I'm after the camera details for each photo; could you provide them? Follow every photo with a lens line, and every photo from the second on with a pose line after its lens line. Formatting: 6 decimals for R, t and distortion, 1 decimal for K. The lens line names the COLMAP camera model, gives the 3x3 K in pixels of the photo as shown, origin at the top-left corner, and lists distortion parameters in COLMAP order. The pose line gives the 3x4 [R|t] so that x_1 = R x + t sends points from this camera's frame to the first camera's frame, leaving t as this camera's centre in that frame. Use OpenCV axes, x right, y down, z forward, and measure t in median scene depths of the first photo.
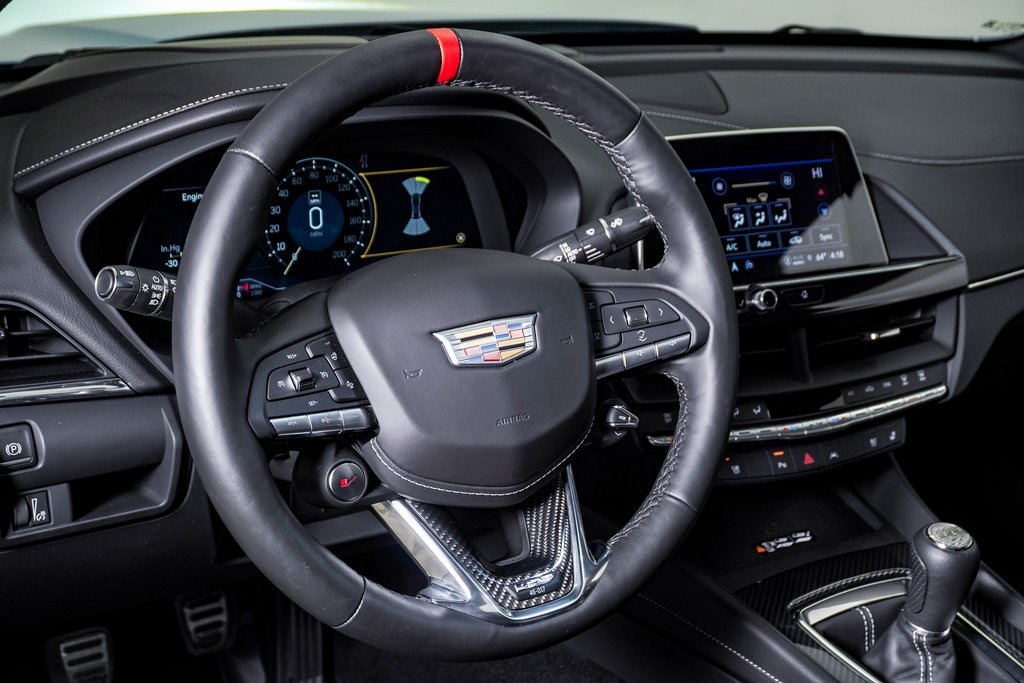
lens RADIAL K [[1332.9, 0, 512.9], [0, 1332.9, 345.9], [0, 0, 1]] dist [-0.022927, 0.000000]
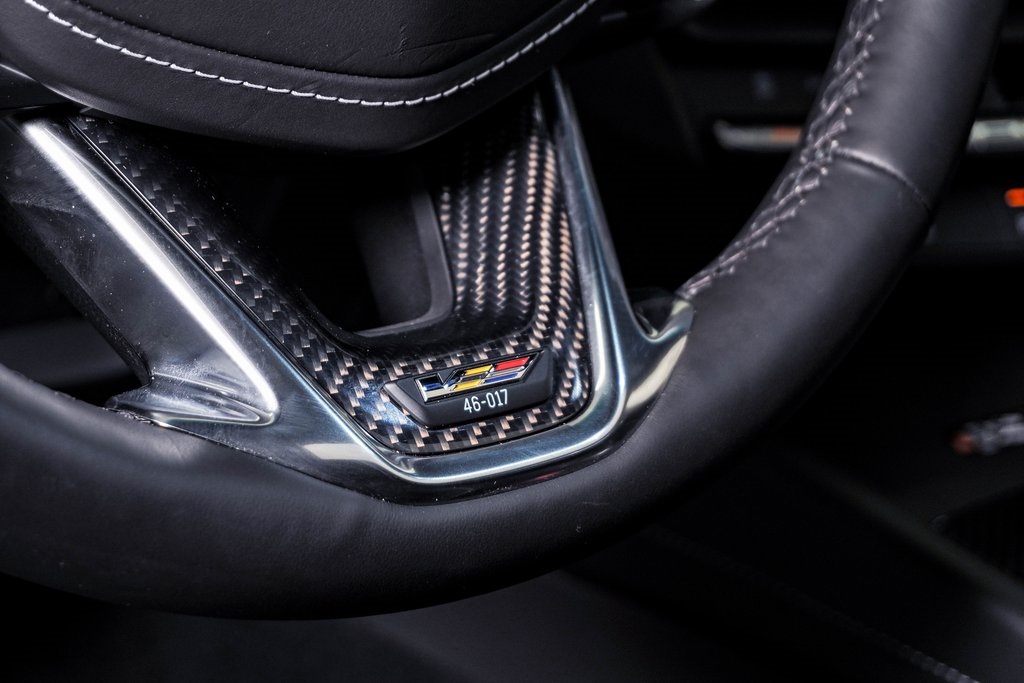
lens RADIAL K [[2205.4, 0, 506.7], [0, 2205.4, 342.9], [0, 0, 1]] dist [-0.018578, 0.000000]
pose [[0.995916, -0.002228, 0.090252, -0.020842], [0.001801, 0.999987, 0.004814, 0.141322], [-0.090262, -0.004631, 0.995907, 0.397528]]
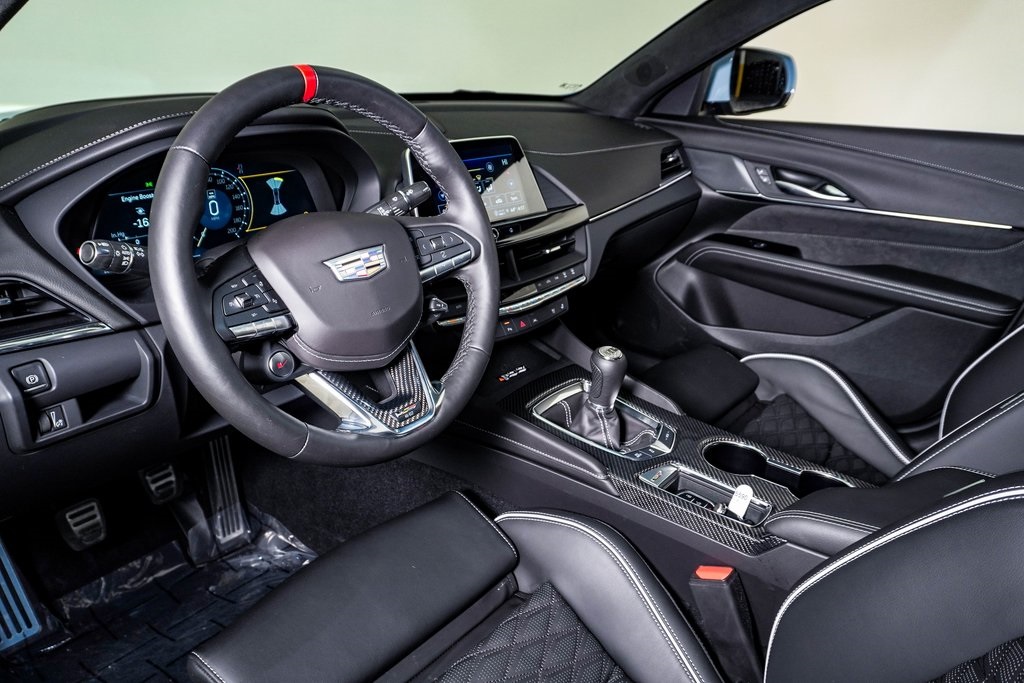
lens RADIAL K [[724.2, 0, 505.6], [0, 724.2, 344.5], [0, 0, 1]] dist [-0.053050, 0.022295]
pose [[0.946711, -0.140837, 0.289661, -0.096041], [0.121520, 0.989052, 0.083719, 0.033660], [-0.298281, -0.044058, 0.953461, 0.107153]]
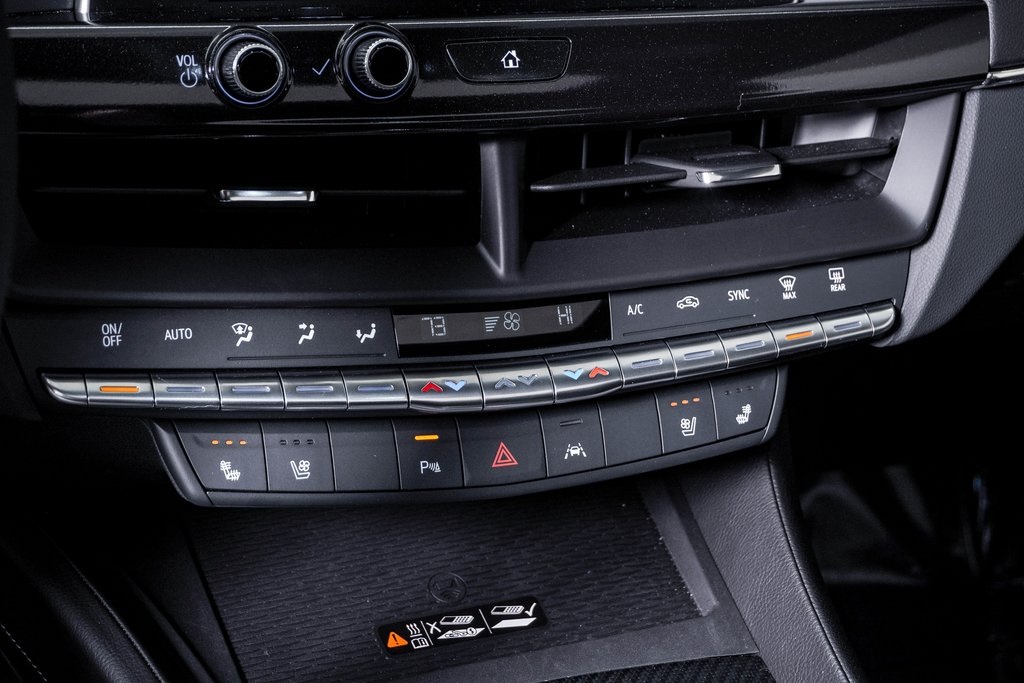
lens RADIAL K [[1821.8, 0, 508.3], [0, 1821.8, 333.3], [0, 0, 1]] dist [0.046296, 0.000000]
pose [[0.991059, 0.109049, -0.076873, 0.311625], [-0.096810, 0.984225, 0.148085, -0.044770], [0.091809, -0.139319, 0.985982, 0.523788]]
